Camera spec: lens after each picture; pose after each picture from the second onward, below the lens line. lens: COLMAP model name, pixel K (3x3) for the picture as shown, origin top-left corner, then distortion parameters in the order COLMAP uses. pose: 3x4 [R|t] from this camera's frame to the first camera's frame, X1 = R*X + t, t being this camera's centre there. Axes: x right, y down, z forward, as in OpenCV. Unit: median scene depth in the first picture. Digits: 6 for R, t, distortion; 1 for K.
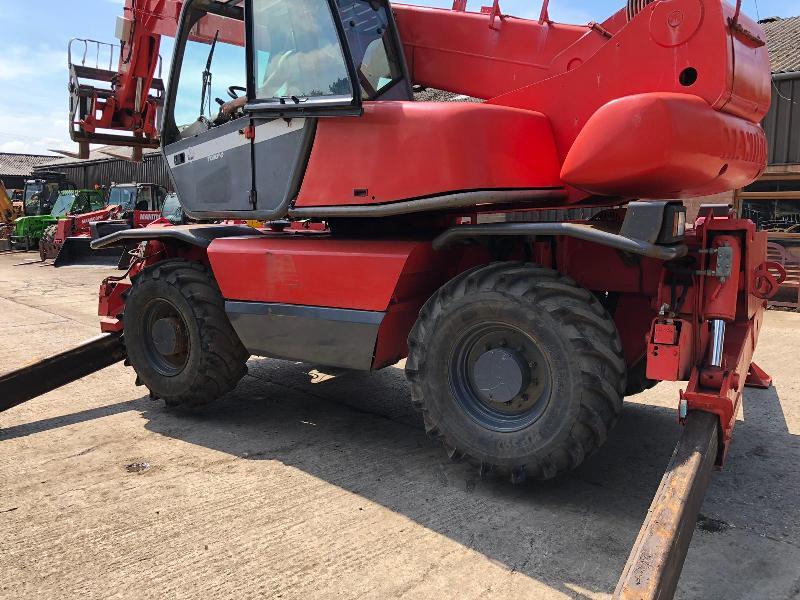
lens RADIAL K [[654.8, 0, 400.0], [0, 654.8, 300.0], [0, 0, 1]] dist [0.012593, -0.004770]
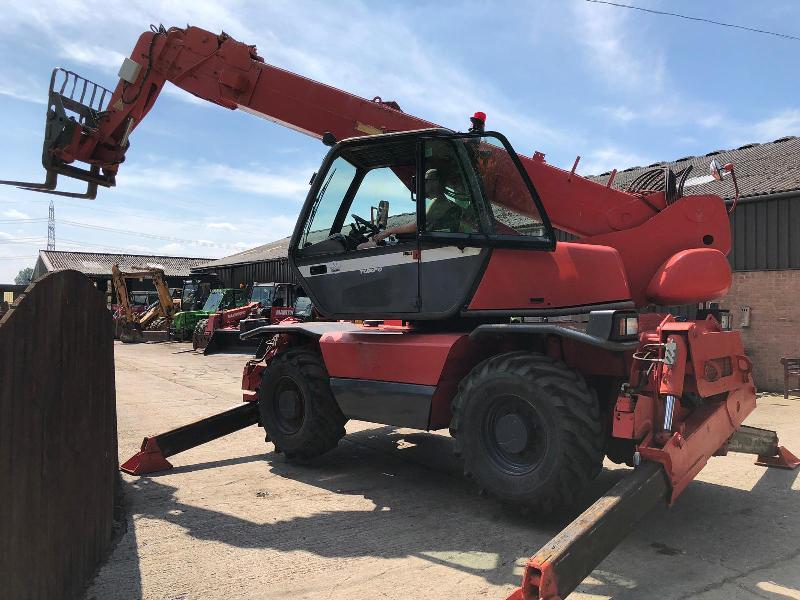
lens RADIAL K [[654.8, 0, 400.0], [0, 654.8, 300.0], [0, 0, 1]] dist [0.012593, -0.004770]
pose [[0.982373, 0.001066, -0.186926, 0.119137], [-0.027929, 0.989596, -0.141135, 0.026098], [0.184830, 0.143868, 0.972183, -0.296452]]
